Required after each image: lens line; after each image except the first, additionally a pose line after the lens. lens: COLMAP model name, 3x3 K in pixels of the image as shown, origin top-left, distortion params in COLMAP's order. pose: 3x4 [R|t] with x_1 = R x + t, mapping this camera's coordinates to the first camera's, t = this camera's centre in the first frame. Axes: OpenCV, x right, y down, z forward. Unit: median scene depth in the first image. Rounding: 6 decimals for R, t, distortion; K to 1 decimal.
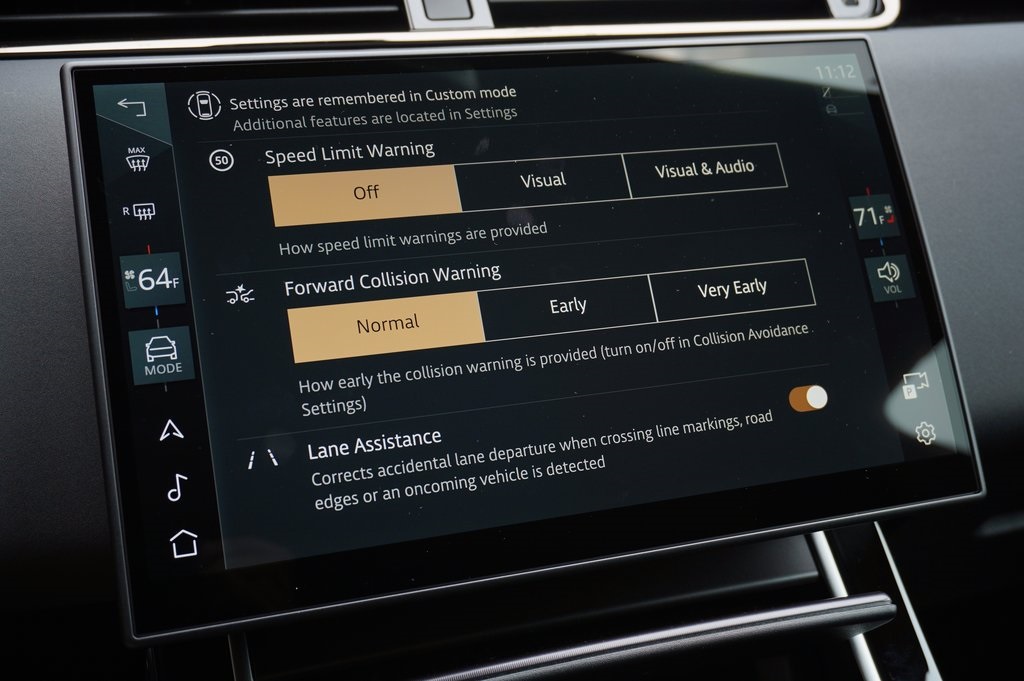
lens RADIAL K [[1229.2, 0, 509.3], [0, 1229.2, 347.4], [0, 0, 1]] dist [0.007590, 0.000000]
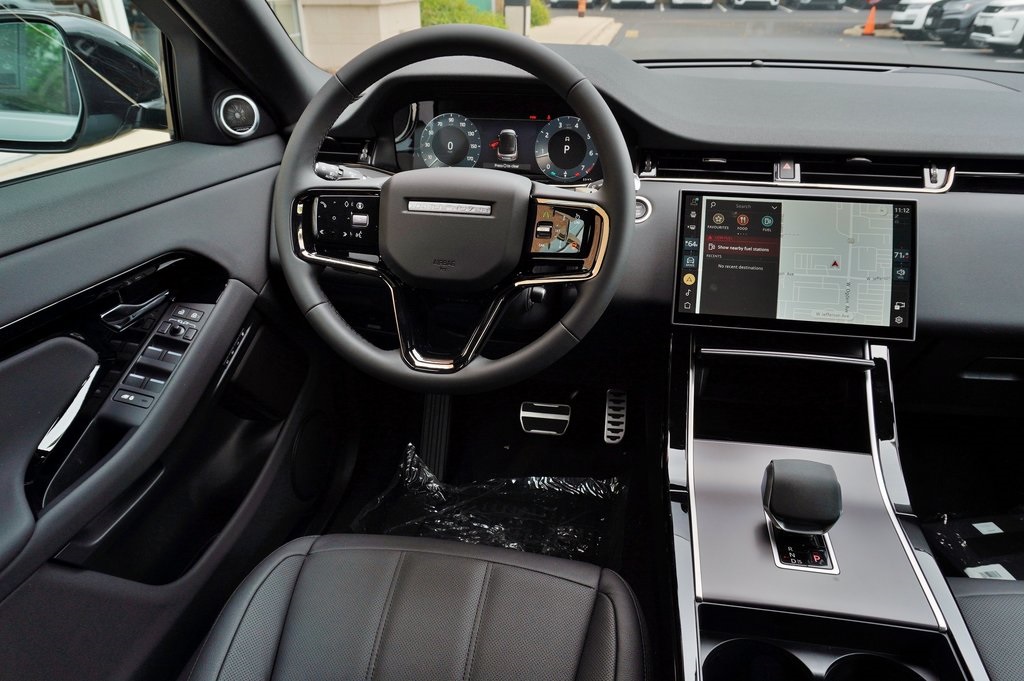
lens RADIAL K [[684.4, 0, 513.8], [0, 684.4, 340.8], [0, 0, 1]] dist [-0.042507, 0.035155]
pose [[0.877136, 0.209154, -0.432303, 0.234966], [-0.159343, 0.975935, 0.148867, 0.016802], [0.453036, -0.061692, 0.889355, -1.260884]]
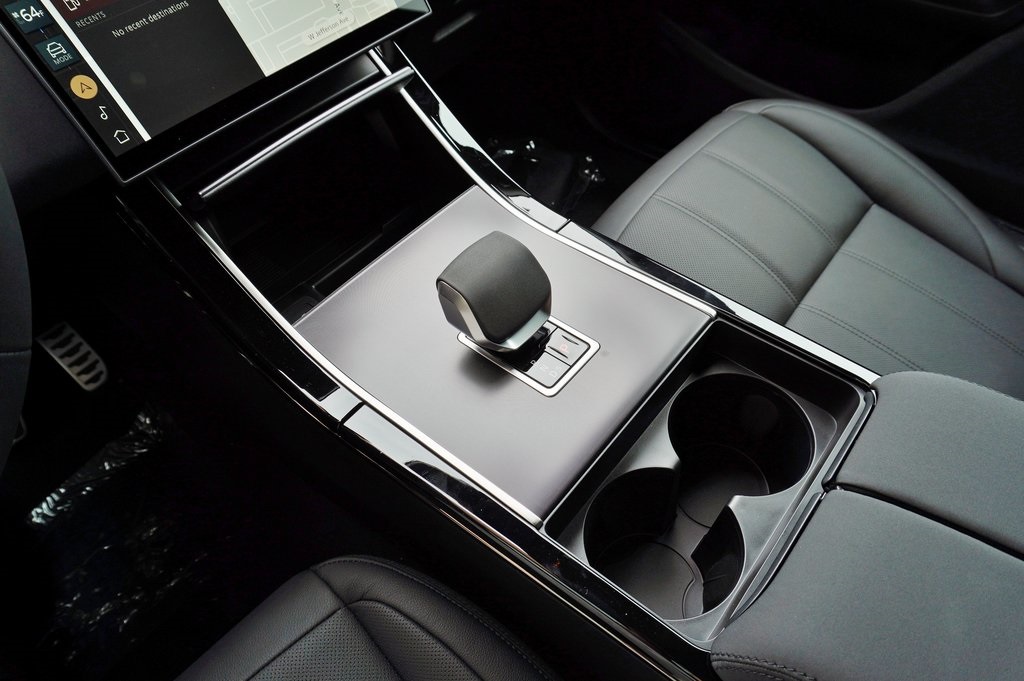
lens RADIAL K [[684.4, 0, 510.4], [0, 684.4, 341.0], [0, 0, 1]] dist [-0.042507, 0.035155]
pose [[0.848349, -0.437381, 0.298332, -0.168009], [0.244337, 0.823333, 0.512272, 0.008527], [-0.469685, -0.361692, 0.805341, -0.391428]]
